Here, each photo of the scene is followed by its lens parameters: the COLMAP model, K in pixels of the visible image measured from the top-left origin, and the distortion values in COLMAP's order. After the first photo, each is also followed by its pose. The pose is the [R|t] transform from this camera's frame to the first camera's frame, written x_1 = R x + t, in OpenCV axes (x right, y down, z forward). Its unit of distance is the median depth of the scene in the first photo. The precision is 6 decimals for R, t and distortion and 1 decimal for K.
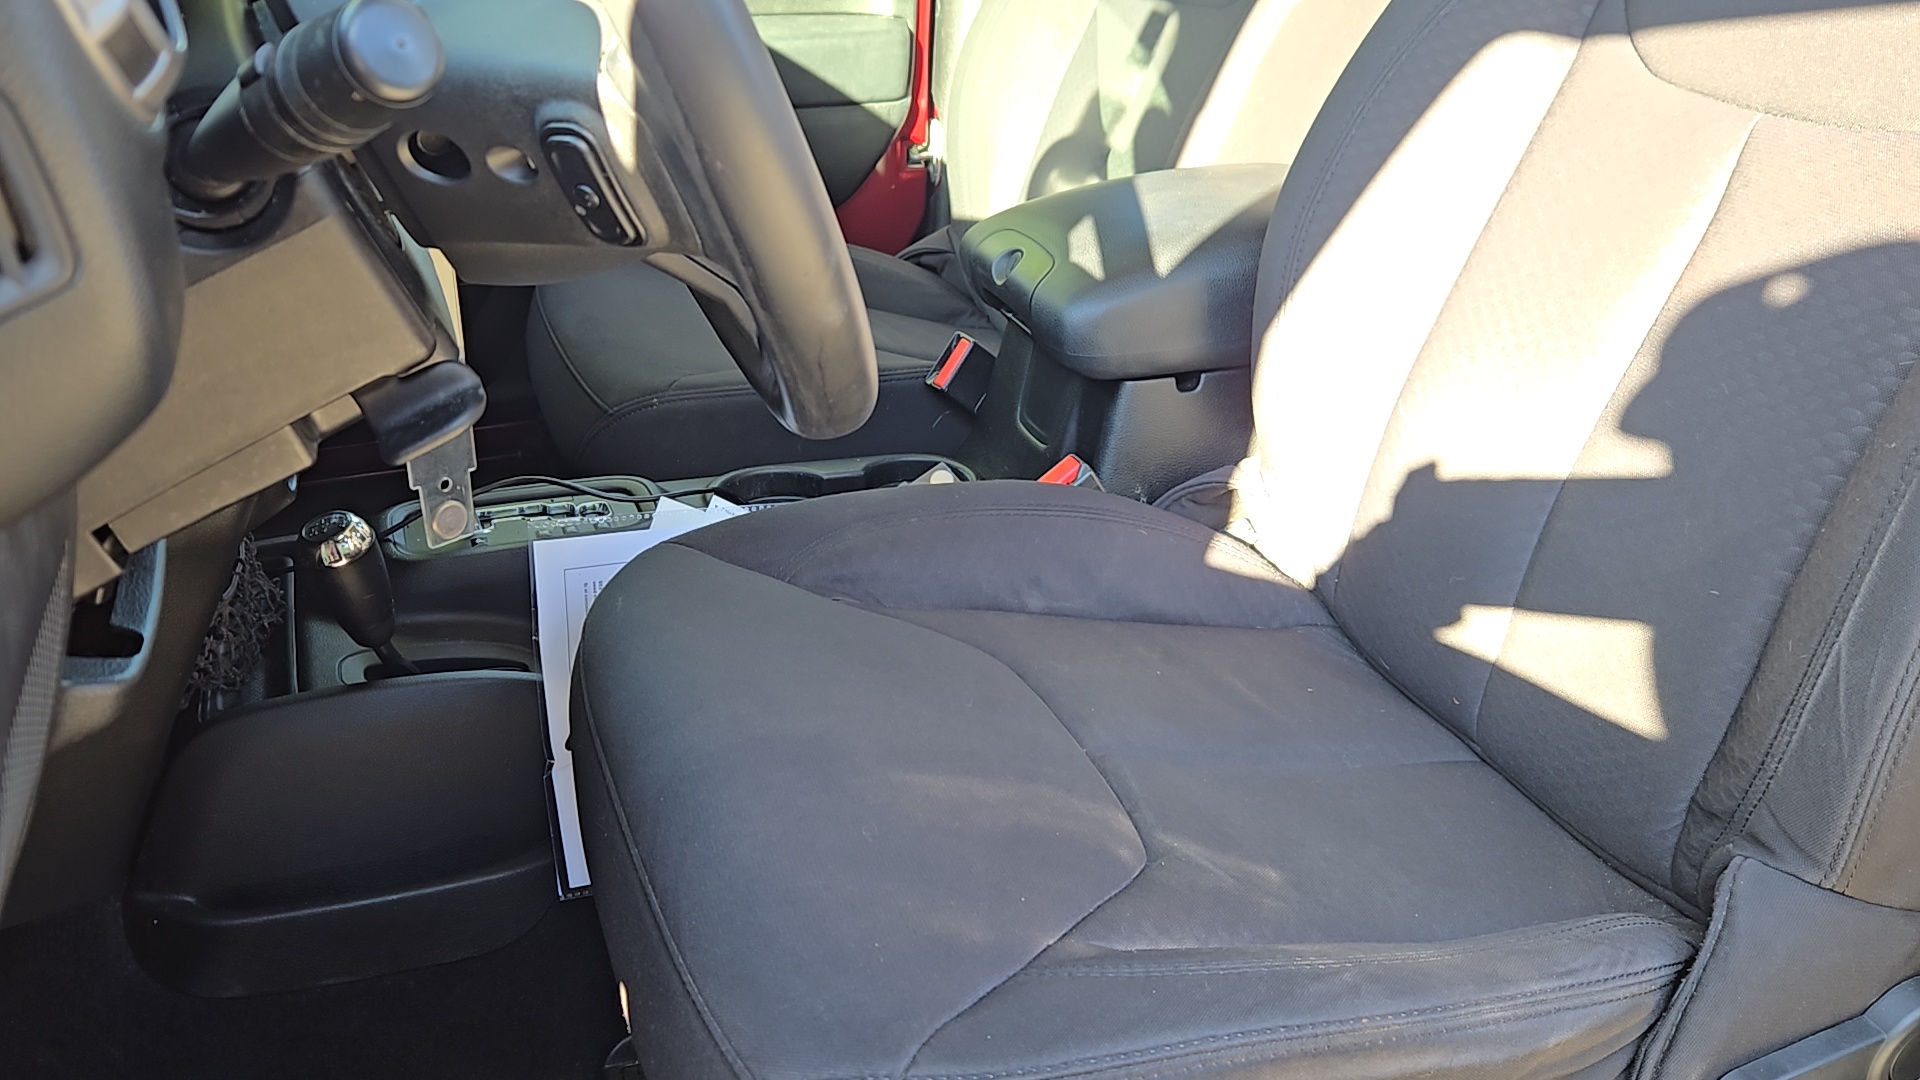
lens RADIAL K [[1626.6, 0, 954.5], [0, 1626.6, 515.7], [0, 0, 1]] dist [0.006906, -0.001701]
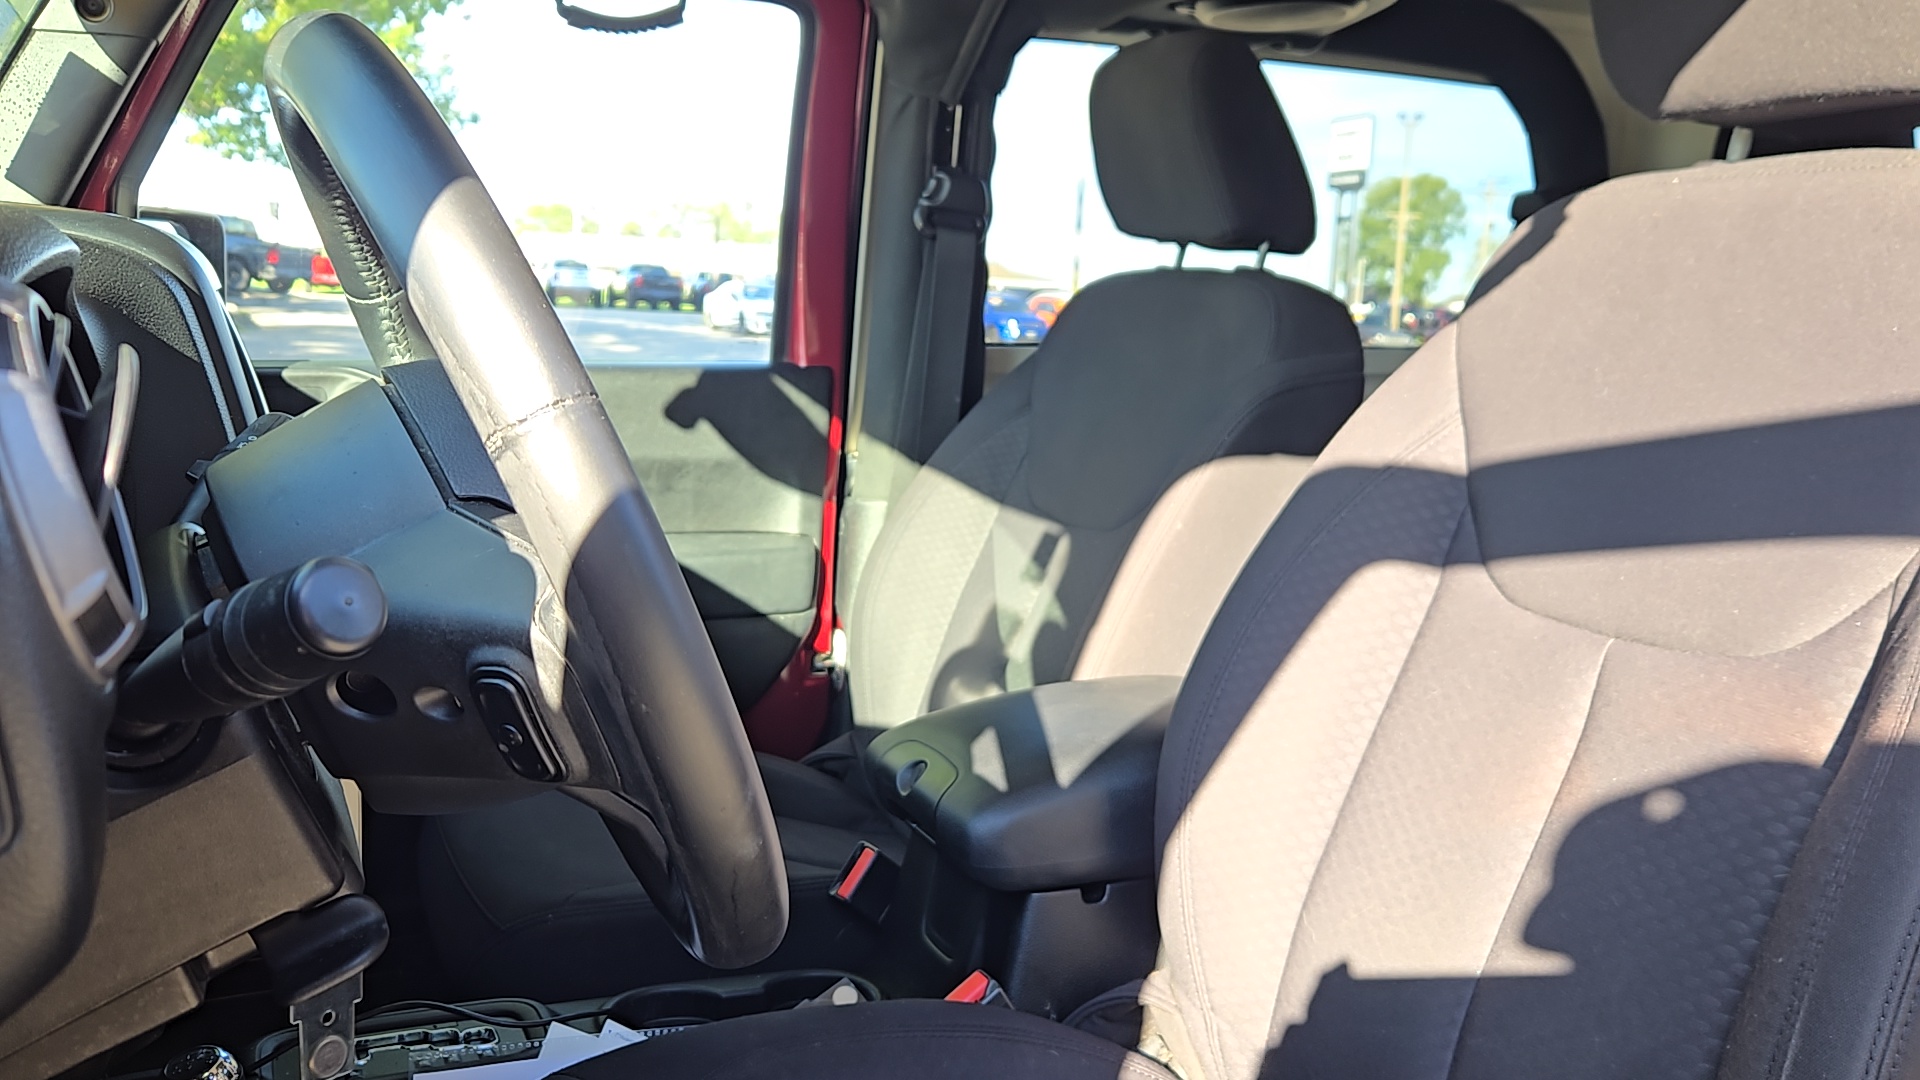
lens RADIAL K [[1626.6, 0, 954.5], [0, 1626.6, 515.7], [0, 0, 1]] dist [0.006906, -0.001701]
pose [[0.998105, 0.003024, 0.061462, -0.004018], [0.015438, 0.954542, -0.297675, -0.007487], [-0.059568, 0.298060, 0.952687, -0.017348]]
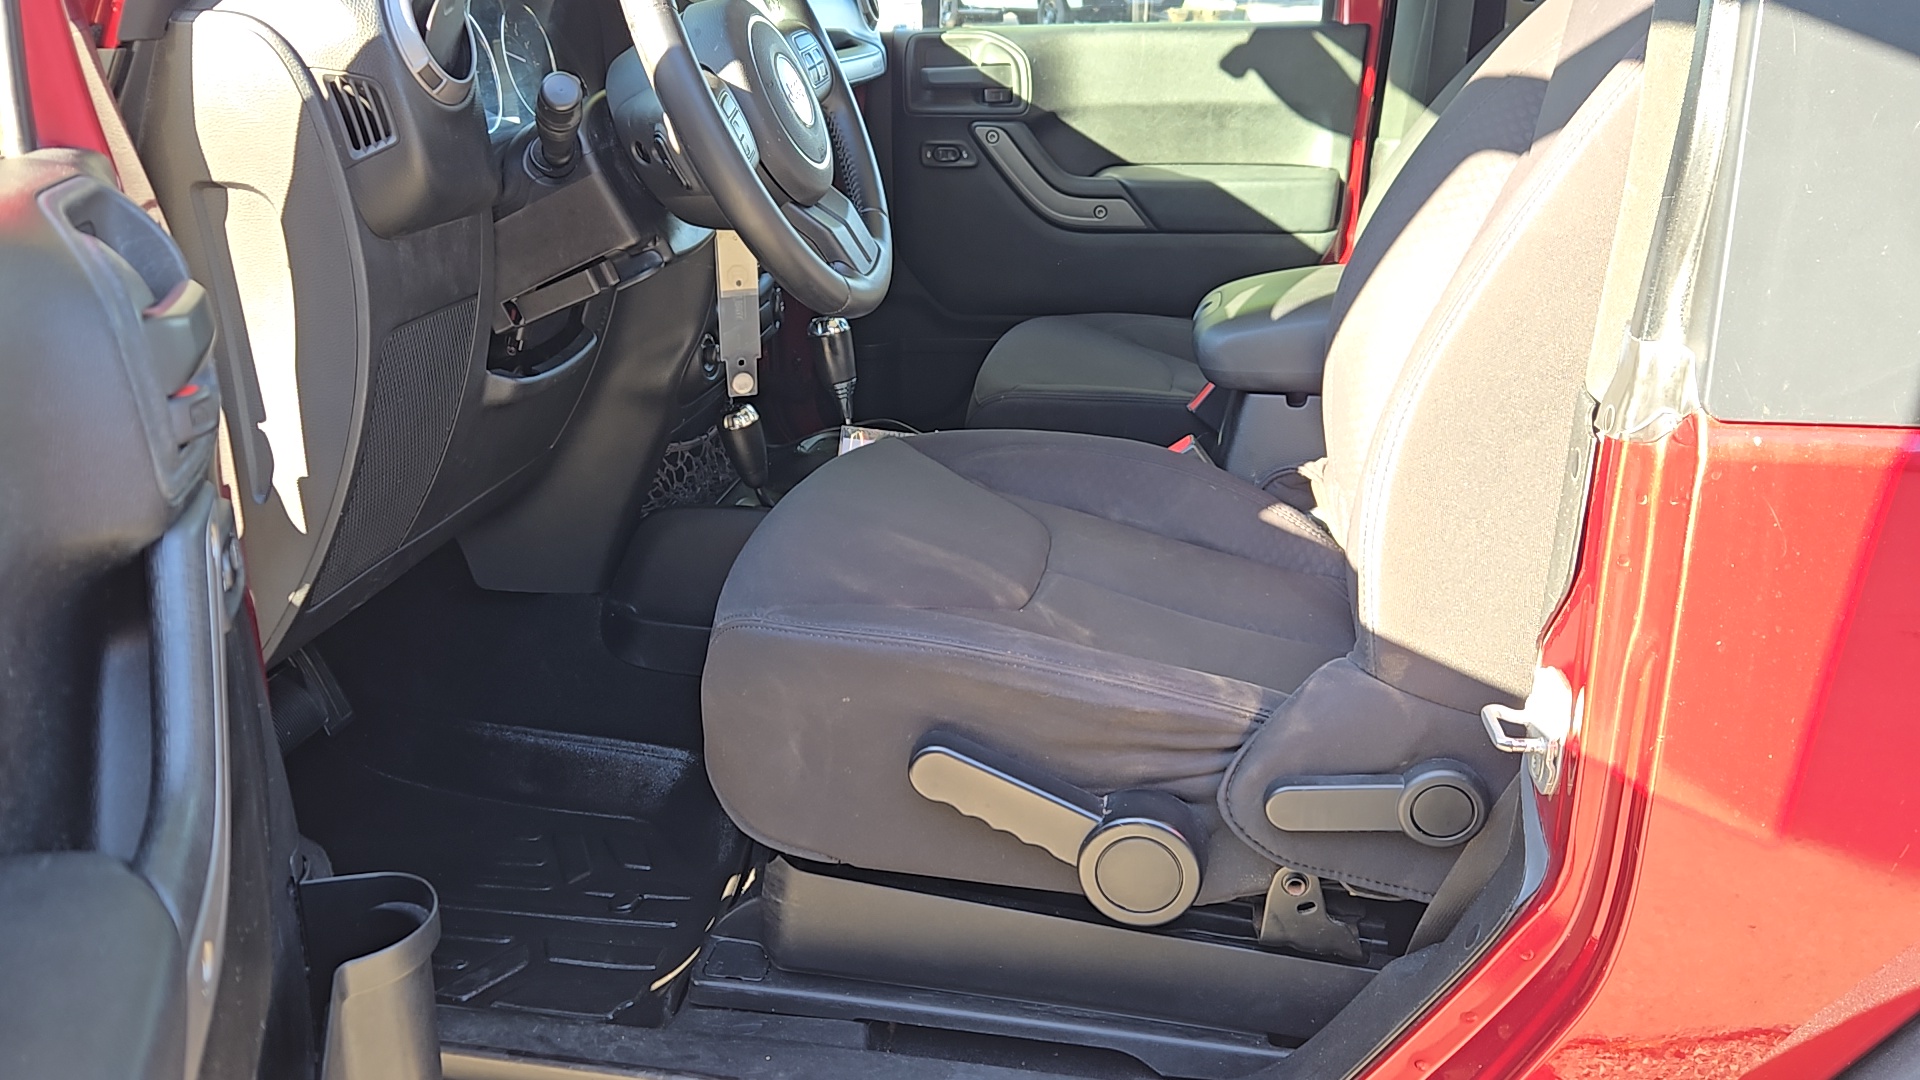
lens RADIAL K [[1582.7, 0, 960.0], [0, 1582.7, 540.0], [0, 0, 1]] dist [0.007540, -0.002272]
pose [[0.868092, 0.137837, -0.476883, 0.584547], [-0.183866, 0.981629, -0.050973, 0.165676], [0.461097, 0.131932, 0.877487, -0.323555]]
